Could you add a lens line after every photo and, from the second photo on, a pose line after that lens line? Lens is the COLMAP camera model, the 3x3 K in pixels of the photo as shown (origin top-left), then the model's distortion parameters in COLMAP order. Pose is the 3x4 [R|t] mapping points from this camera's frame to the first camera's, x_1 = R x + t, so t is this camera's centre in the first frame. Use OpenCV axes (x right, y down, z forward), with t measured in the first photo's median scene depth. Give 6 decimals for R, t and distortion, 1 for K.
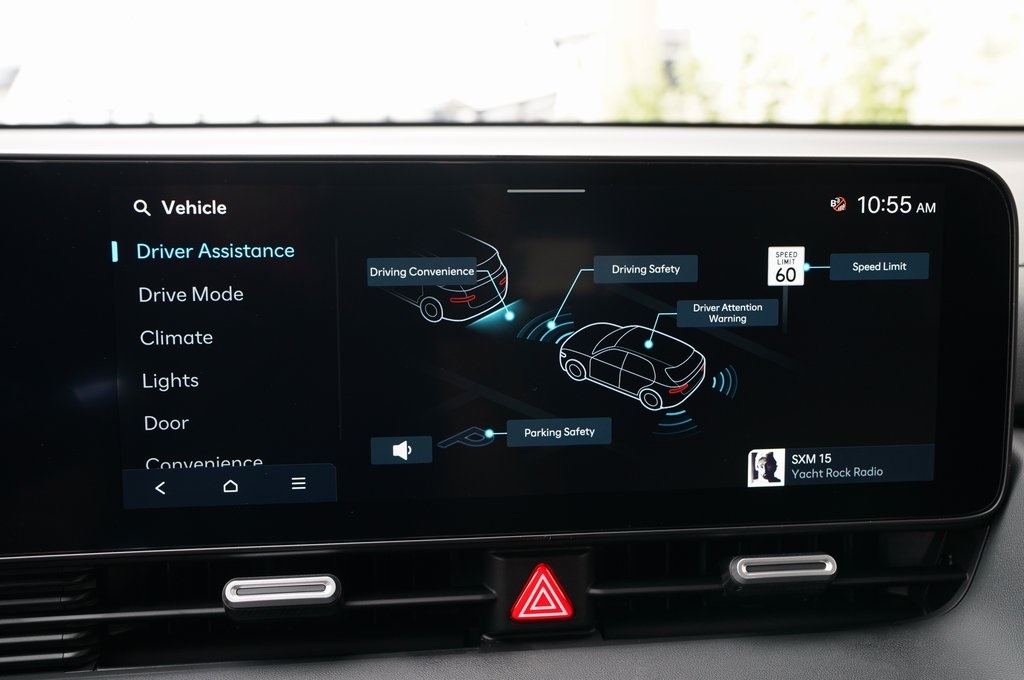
lens RADIAL K [[1056.0, 0, 504.7], [0, 1056.0, 340.0], [0, 0, 1]] dist [0.004514, 0.000000]
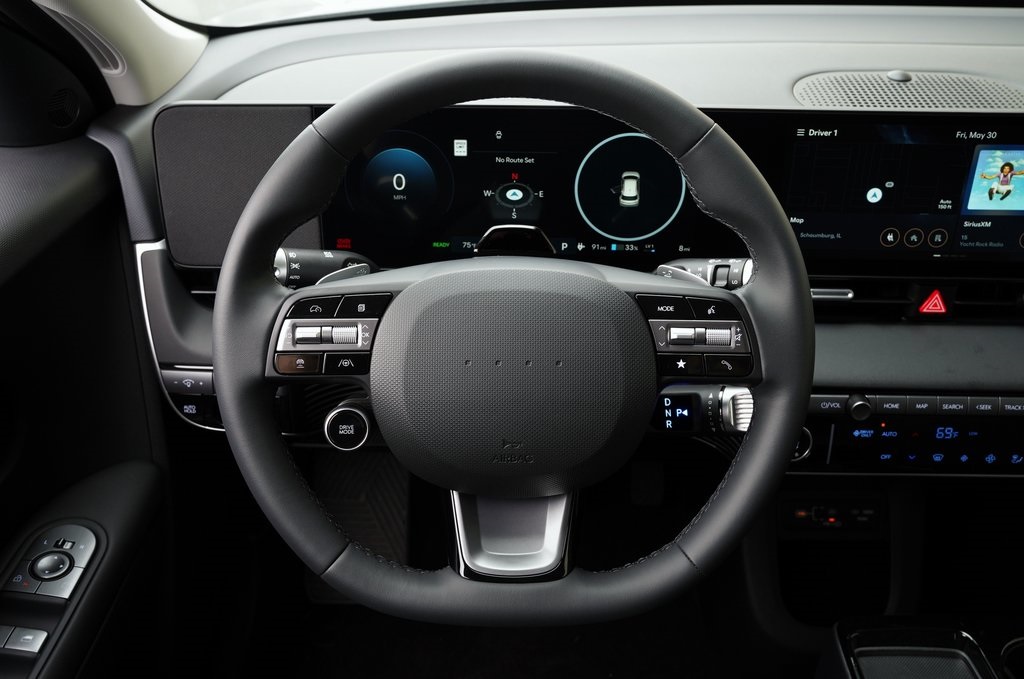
lens RADIAL K [[894.9, 0, 509.7], [0, 894.9, 346.0], [0, 0, 1]] dist [-0.042019, 0.068484]
pose [[0.991002, 0.068942, -0.114722, -0.653971], [-0.030849, 0.951710, 0.305446, -0.232167], [0.130240, -0.299159, 0.945273, -0.981959]]
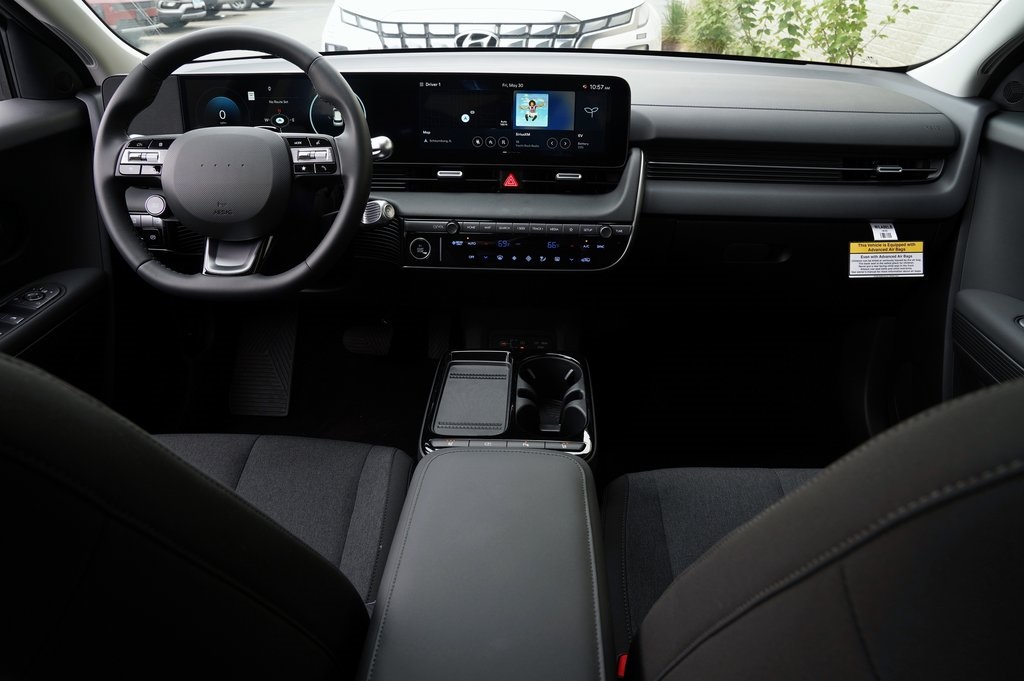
lens RADIAL K [[710.1, 0, 507.7], [0, 710.1, 334.0], [0, 0, 1]] dist [-0.114261, 0.023585]
pose [[0.986851, 0.073919, -0.143739, 0.471340], [-0.038505, 0.971209, 0.235097, 0.174213], [0.156978, -0.226471, 0.961285, -1.836809]]
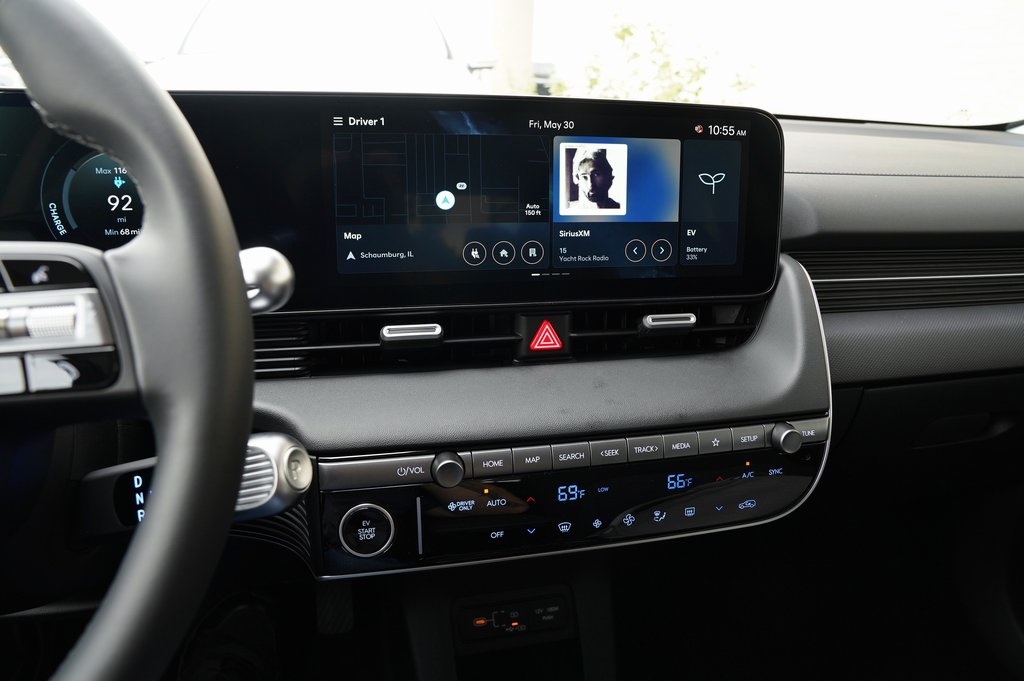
lens RADIAL K [[710.1, 0, 507.9], [0, 710.1, 340.3], [0, 0, 1]] dist [-0.114261, 0.023585]
pose [[0.993520, -0.017731, 0.112263, -0.174405], [0.007363, 0.995722, 0.092103, 0.131615], [-0.113416, -0.090680, 0.989401, -0.243560]]
